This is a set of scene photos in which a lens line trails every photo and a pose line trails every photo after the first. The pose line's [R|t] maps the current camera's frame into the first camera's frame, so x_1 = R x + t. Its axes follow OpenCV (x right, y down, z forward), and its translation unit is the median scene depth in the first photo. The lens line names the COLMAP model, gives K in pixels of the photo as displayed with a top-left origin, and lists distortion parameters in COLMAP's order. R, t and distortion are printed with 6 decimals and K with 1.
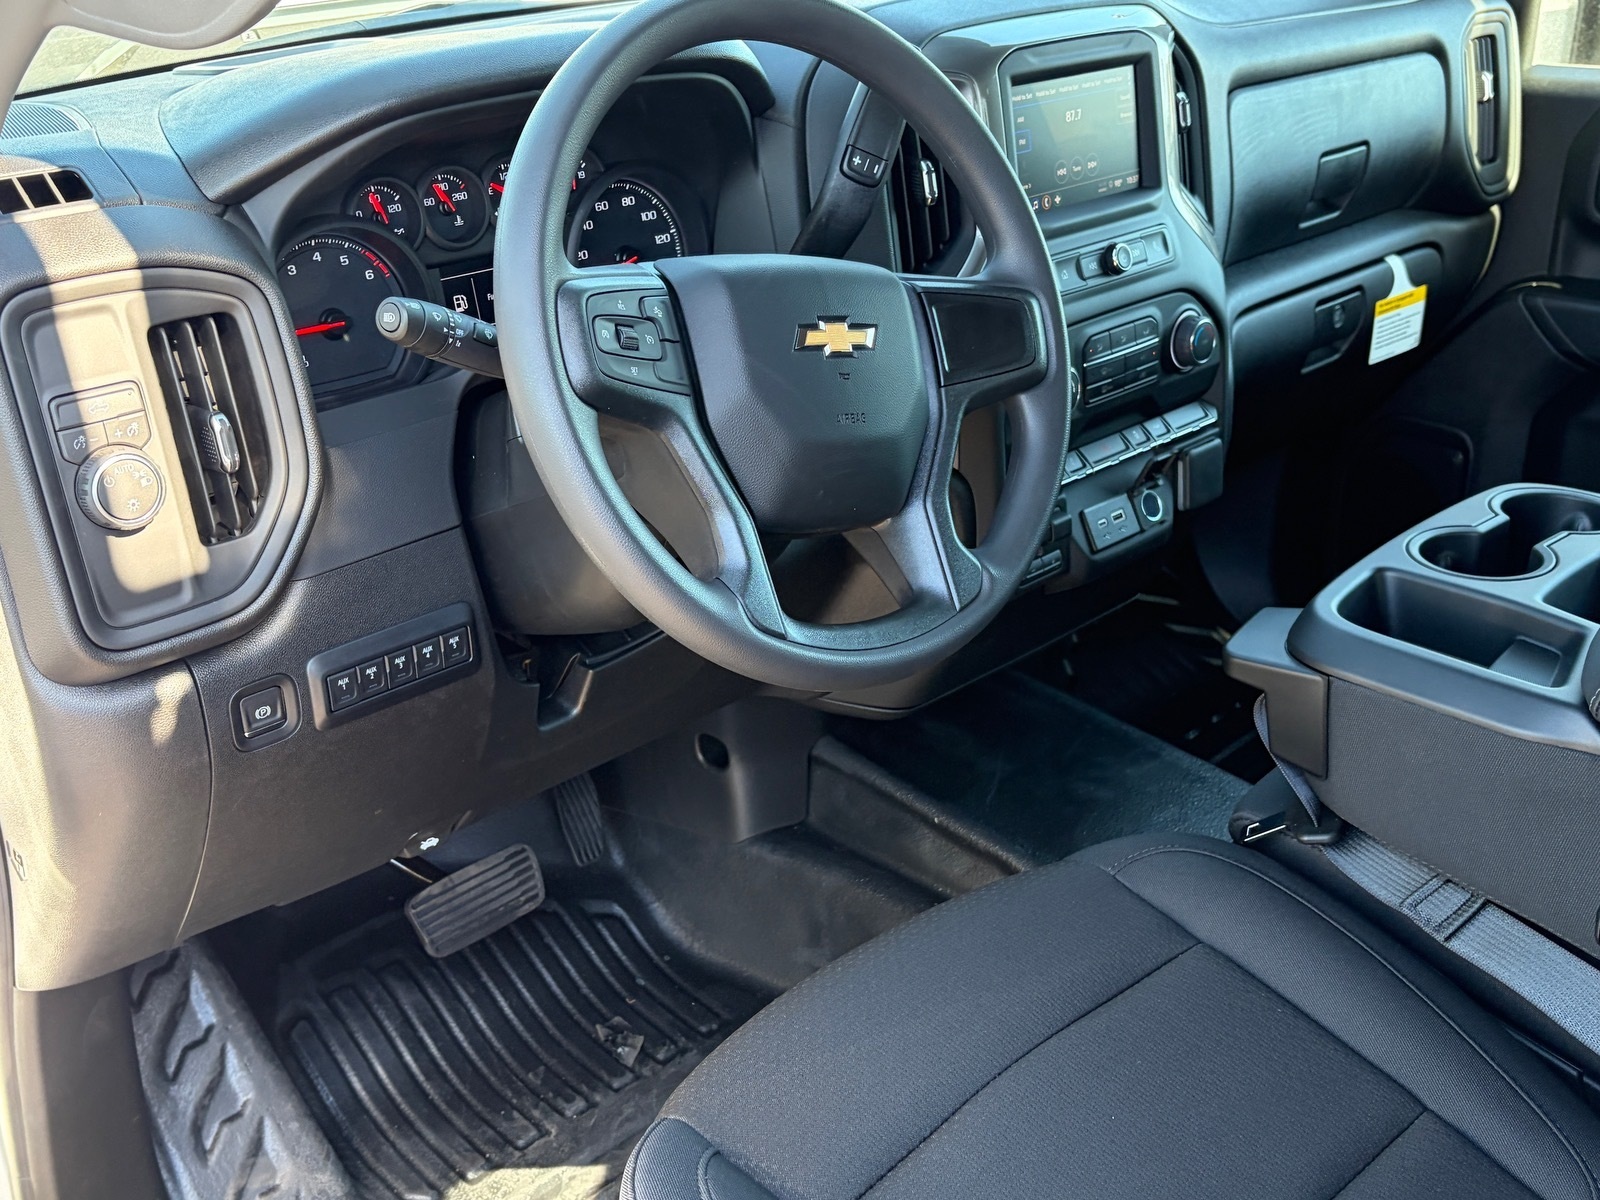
lens RADIAL K [[1720.5, 0, 824.0], [0, 1720.5, 627.7], [0, 0, 1]] dist [0.074288, 0.000000]
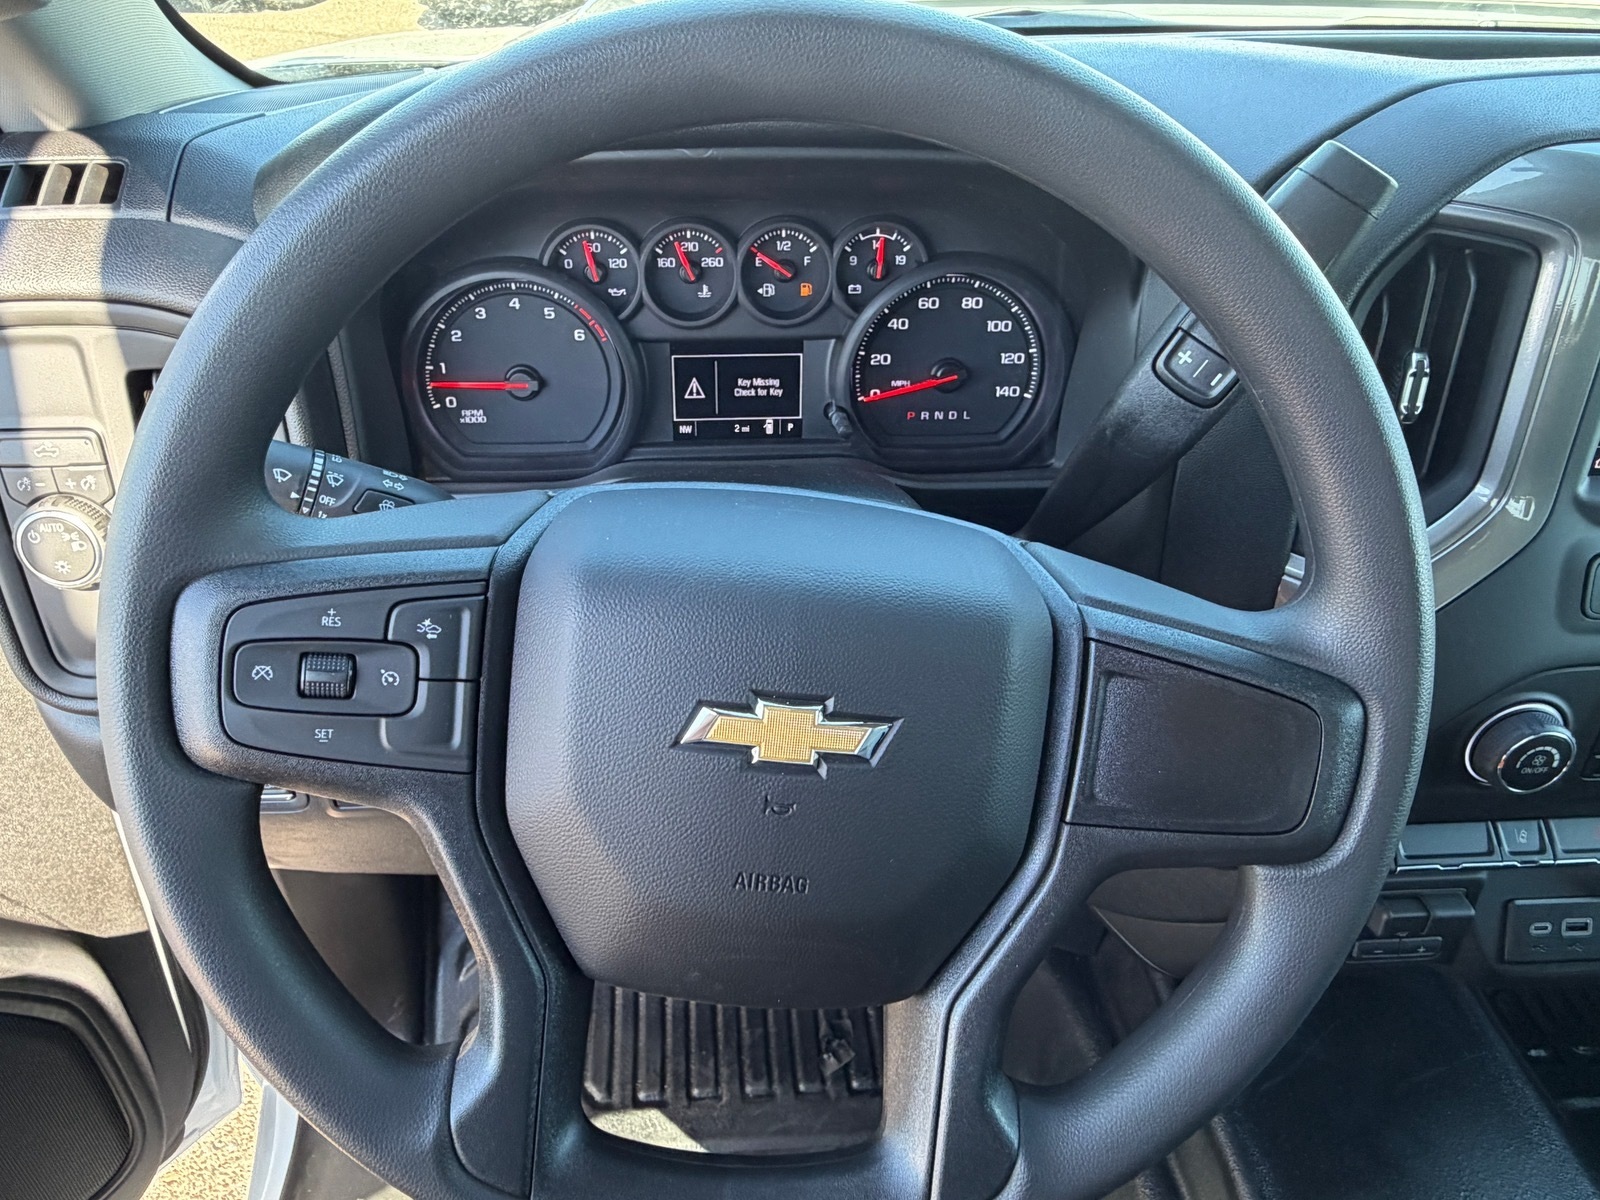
lens RADIAL K [[1072.0, 0, 768.7], [0, 1072.0, 622.2], [0, 0, 1]] dist [0.020809, 0.002891]
pose [[0.751284, 0.401327, -0.523936, 0.123940], [-0.300315, 0.914801, 0.270094, -0.219722], [0.587693, -0.045571, 0.807800, 0.561546]]
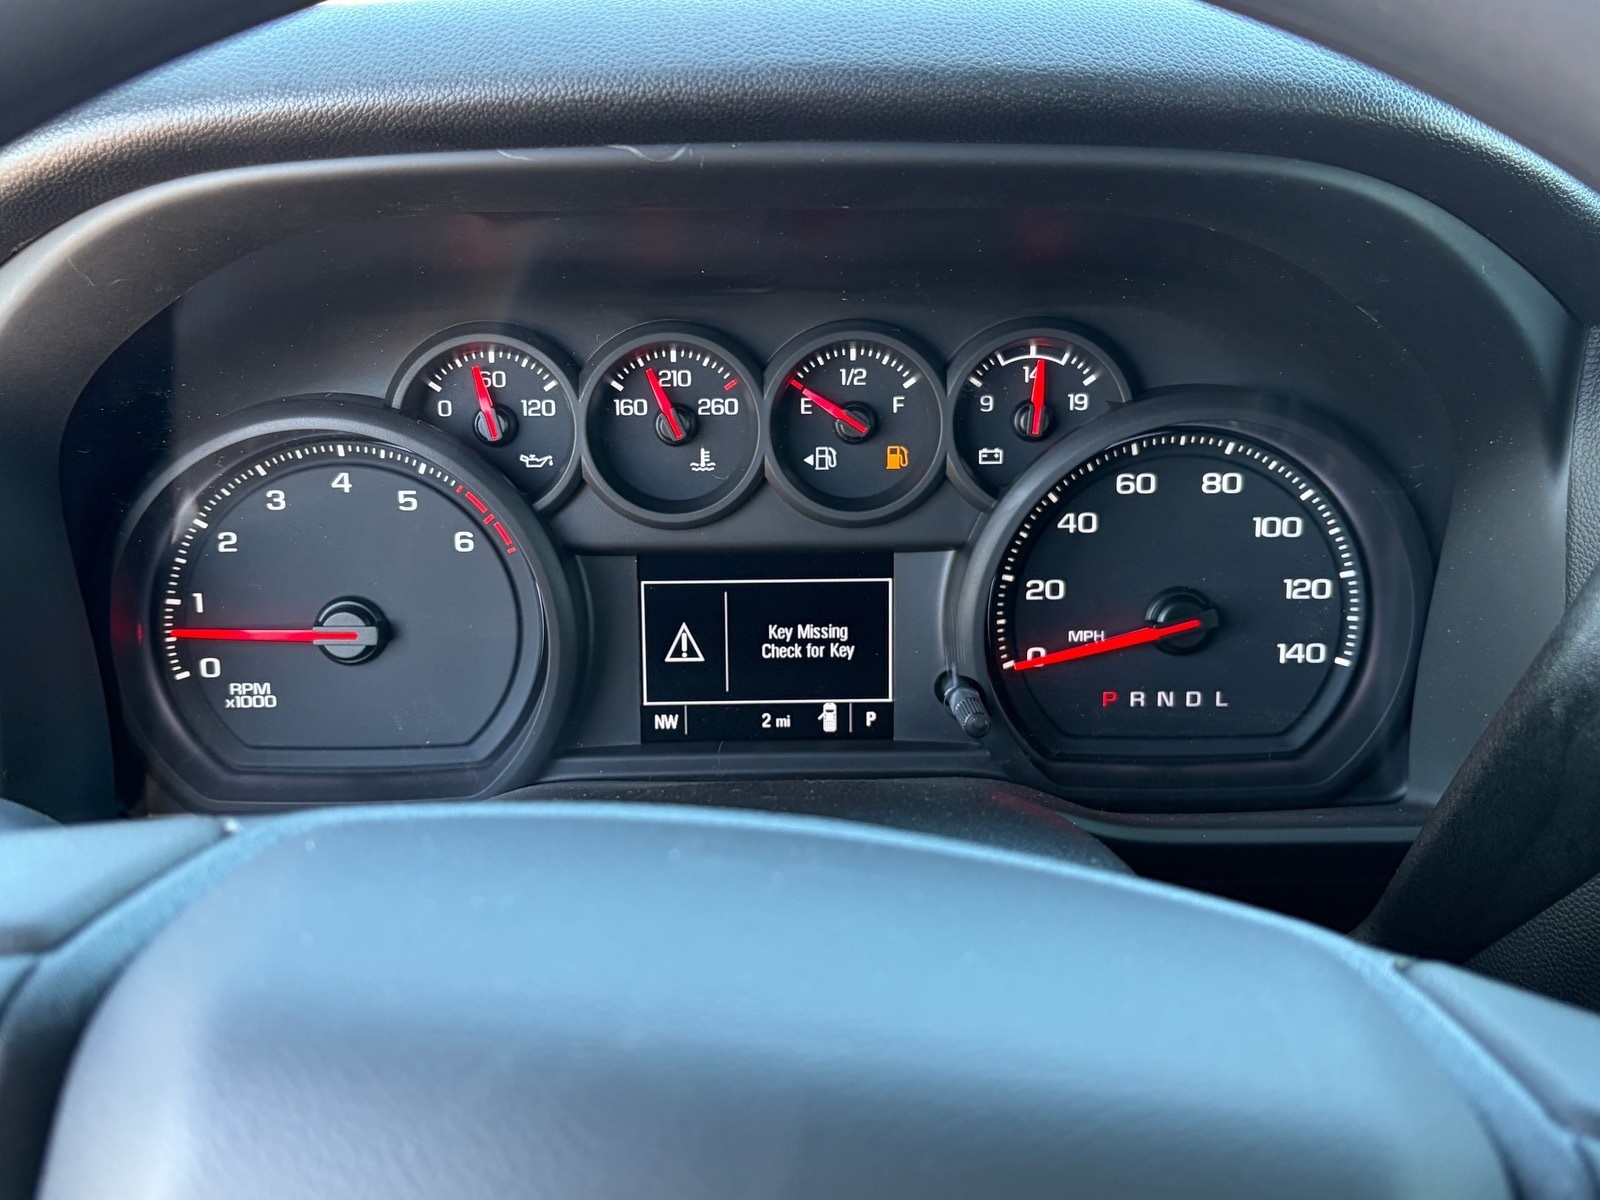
lens RADIAL K [[1720.5, 0, 803.9], [0, 1720.5, 596.5], [0, 0, 1]] dist [0.074288, 0.000000]
pose [[0.718408, 0.244969, -0.651061, 0.080522], [-0.301564, 0.953095, 0.025854, -0.204421], [0.626857, 0.177763, 0.758585, 0.650453]]
